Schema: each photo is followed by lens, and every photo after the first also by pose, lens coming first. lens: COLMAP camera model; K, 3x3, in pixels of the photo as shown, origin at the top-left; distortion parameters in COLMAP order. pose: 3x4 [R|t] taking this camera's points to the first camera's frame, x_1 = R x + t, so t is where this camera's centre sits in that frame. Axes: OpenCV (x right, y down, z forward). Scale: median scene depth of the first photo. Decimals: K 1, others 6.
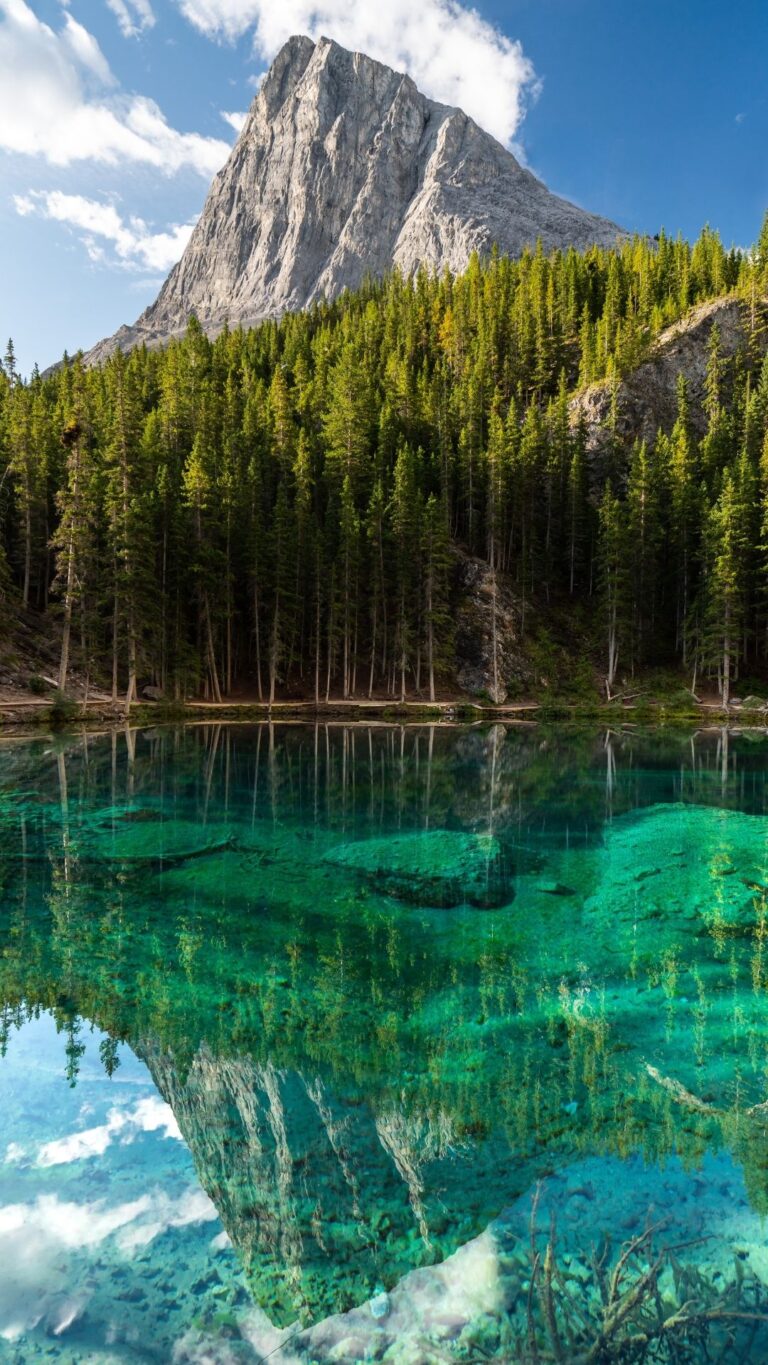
lens RADIAL K [[726.8, 0, 379.3], [0, 726.8, 708.3], [0, 0, 1]] dist [0.001091, 0.000319]
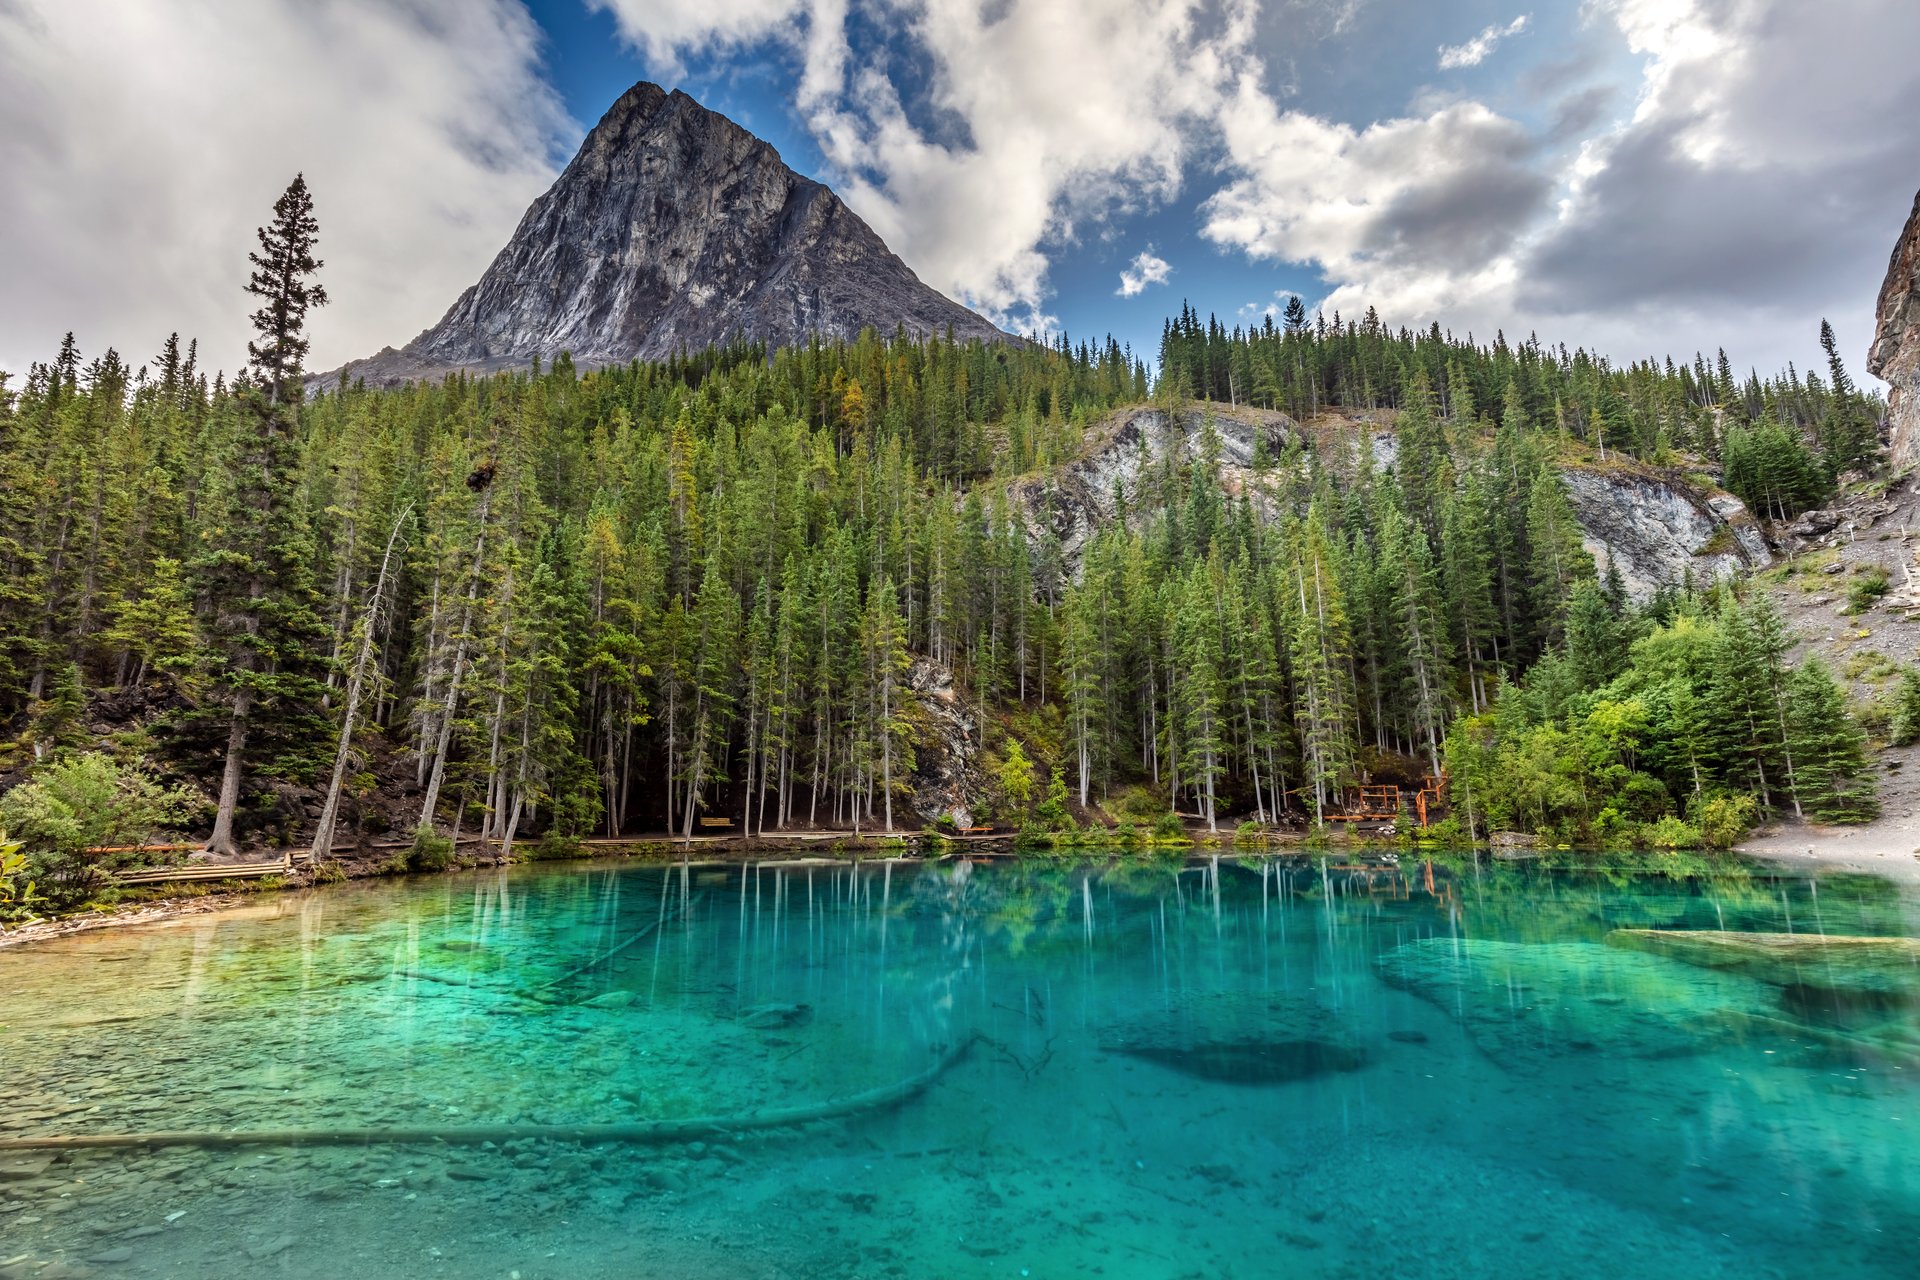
lens RADIAL K [[884.1, 0, 960.0], [0, 884.1, 640.0], [0, 0, 1]] dist [0.016976, -0.000155]
pose [[0.961334, 0.041153, 0.272293, -0.112267], [0.019619, 0.976024, -0.216775, -0.002112], [-0.274686, 0.213735, 0.937478, 0.021931]]
